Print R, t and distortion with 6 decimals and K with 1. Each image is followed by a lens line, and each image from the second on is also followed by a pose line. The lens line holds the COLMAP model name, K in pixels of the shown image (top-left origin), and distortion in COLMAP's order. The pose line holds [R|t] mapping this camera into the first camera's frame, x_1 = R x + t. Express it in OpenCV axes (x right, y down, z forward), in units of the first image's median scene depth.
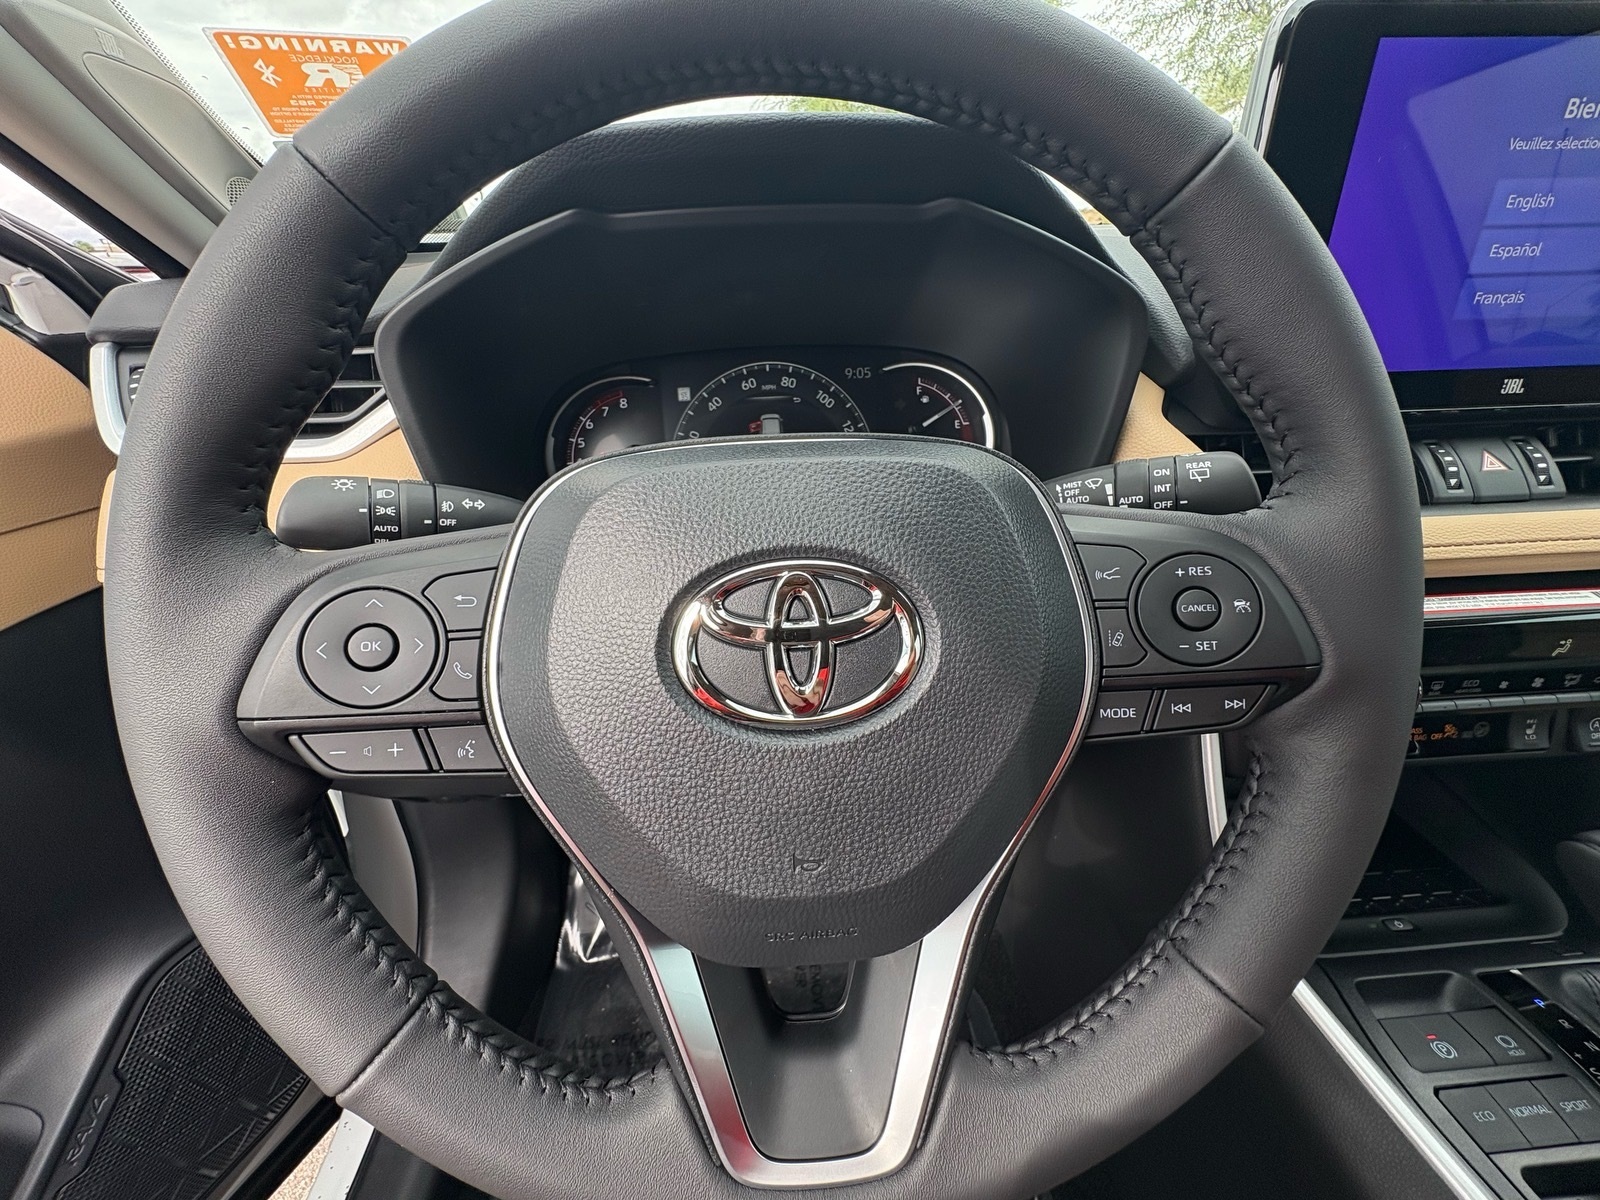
lens RADIAL K [[638.6, 0, 798.2], [0, 638.6, 596.9], [0, 0, 1]] dist [0.002392, -0.000186]
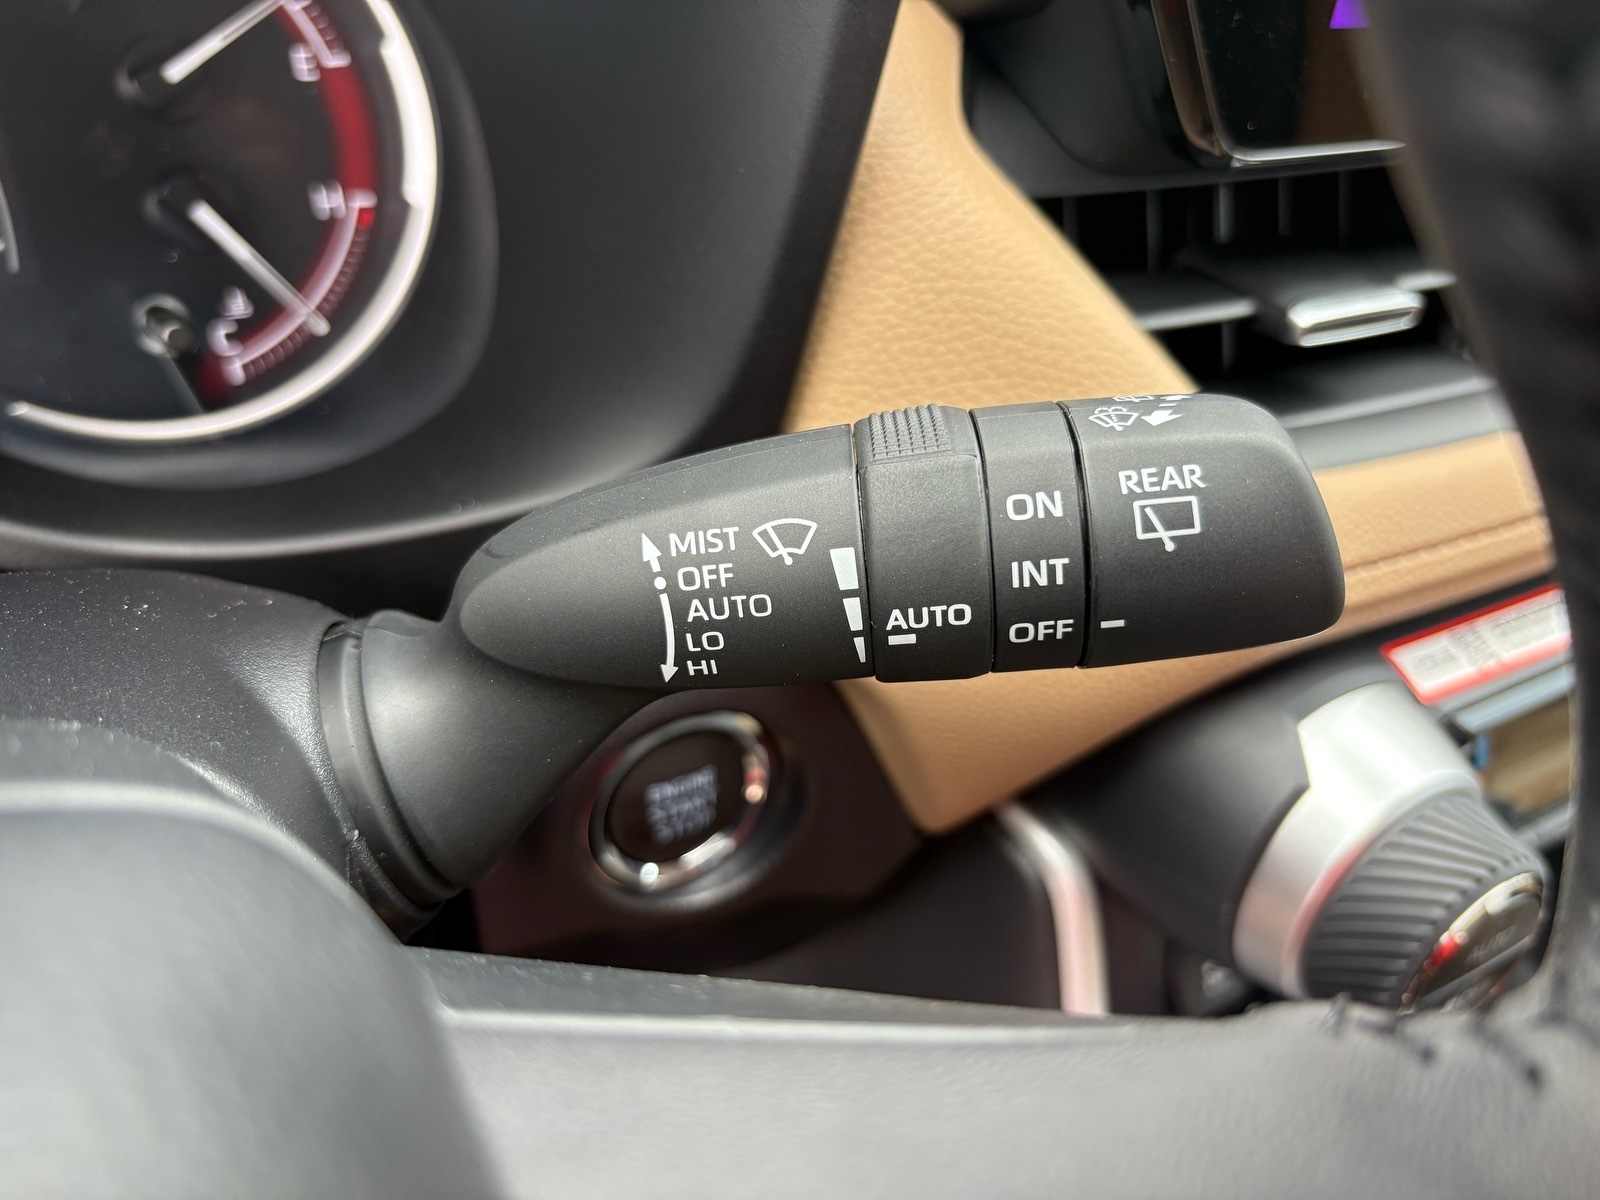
lens RADIAL K [[1257.7, 0, 796.9], [0, 1257.7, 595.6], [0, 0, 1]] dist [0.020257, -0.046226]
pose [[0.890419, -0.173010, 0.420977, 0.276505], [0.065226, 0.963894, 0.258174, -0.290225], [-0.450444, -0.202424, 0.869554, 0.610241]]
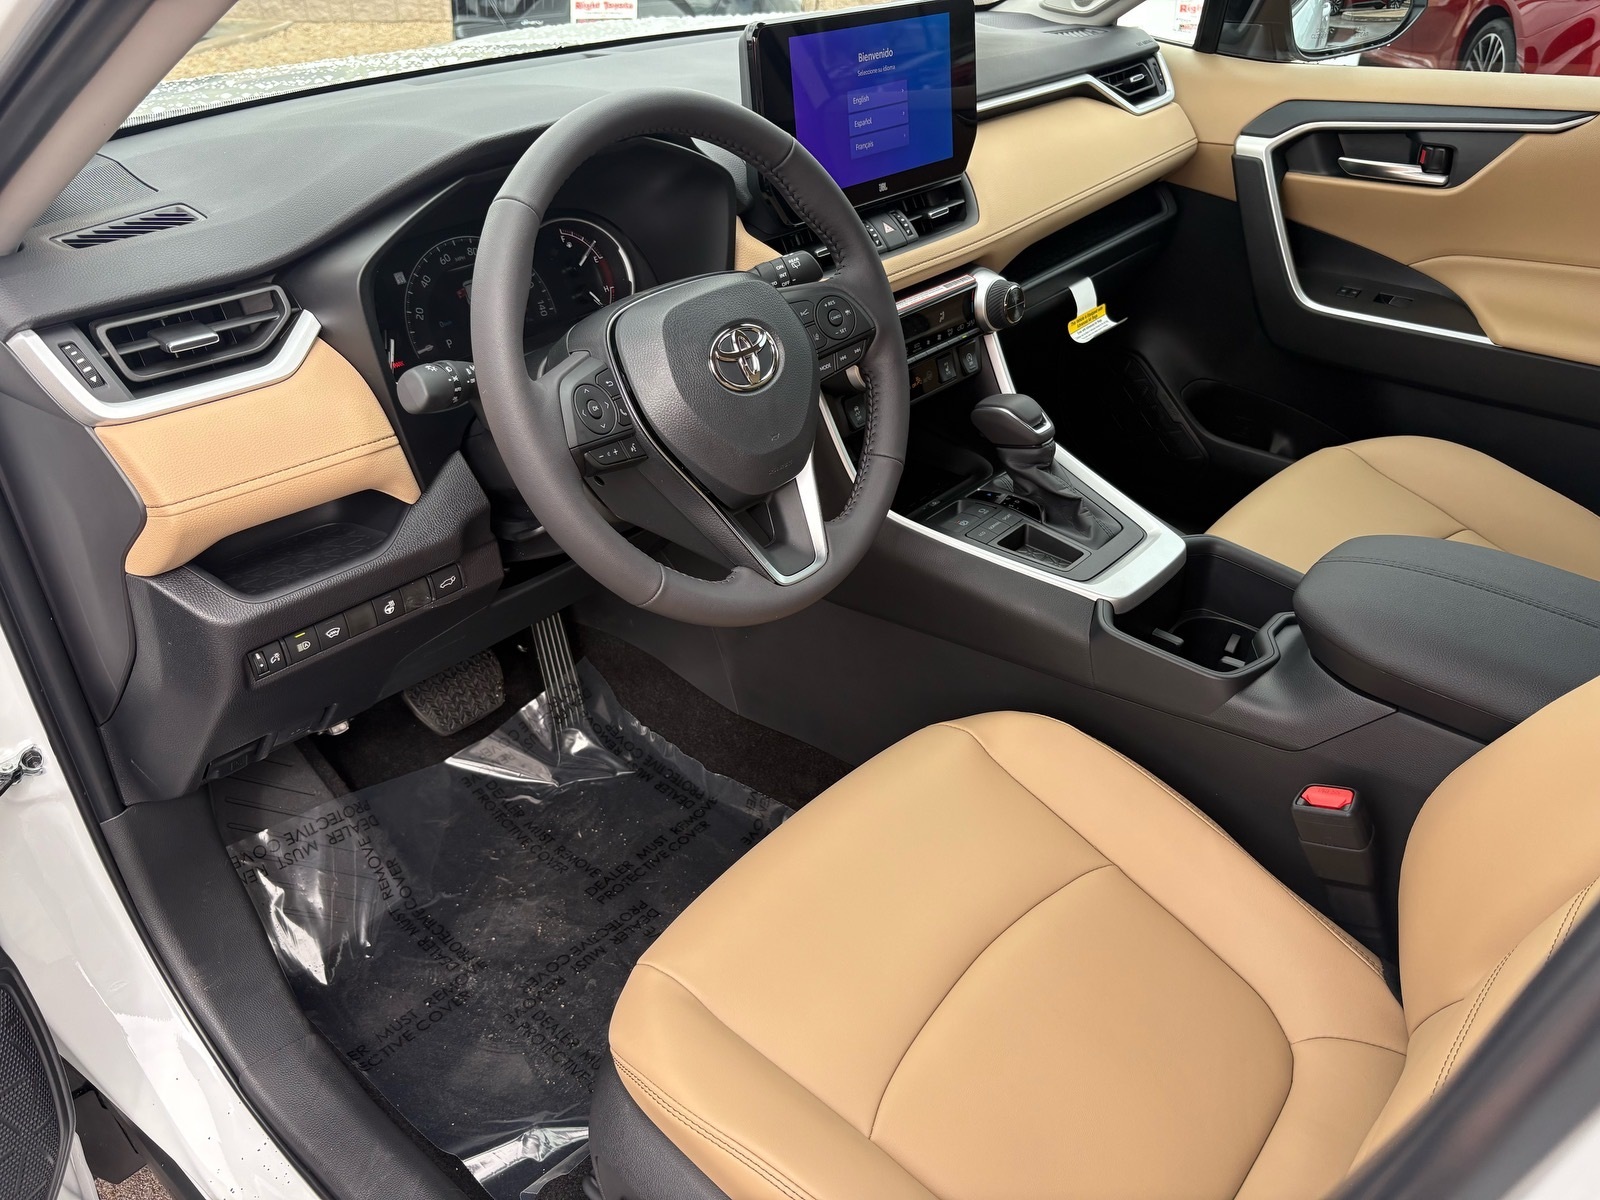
lens RADIAL K [[1257.7, 0, 788.5], [0, 1257.7, 609.4], [0, 0, 1]] dist [0.020257, -0.046226]
pose [[0.709337, -0.355012, 0.608939, -2.096325], [0.325778, 0.931217, 0.163411, 0.155714], [-0.625067, 0.082465, 0.776202, -1.886751]]
